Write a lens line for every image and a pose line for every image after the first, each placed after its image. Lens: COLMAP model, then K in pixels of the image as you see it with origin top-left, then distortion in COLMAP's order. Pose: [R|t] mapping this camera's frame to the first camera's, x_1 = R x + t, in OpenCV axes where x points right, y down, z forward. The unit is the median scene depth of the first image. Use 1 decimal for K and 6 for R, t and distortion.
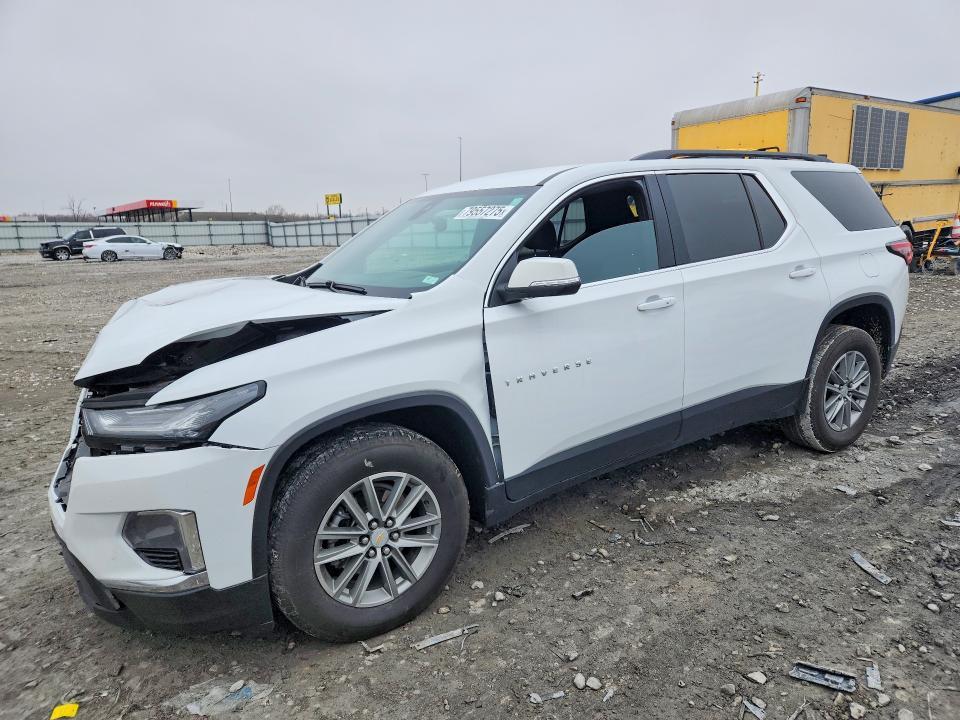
lens RADIAL K [[745.1, 0, 480.0], [0, 745.1, 360.0], [0, 0, 1]] dist [0.019706, -0.004730]
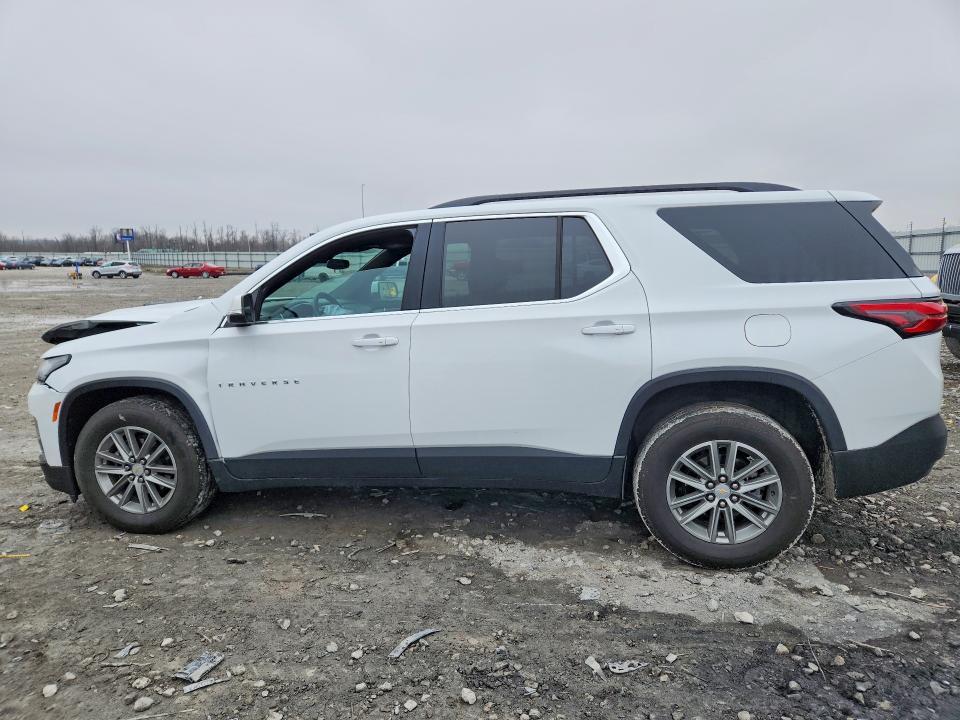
lens RADIAL K [[745.1, 0, 480.0], [0, 745.1, 360.0], [0, 0, 1]] dist [0.019706, -0.004730]
pose [[0.649276, 0.113922, -0.751972, 1.169361], [-0.142369, 0.989446, 0.026973, -0.100775], [0.747109, 0.089545, 0.658643, 0.401752]]
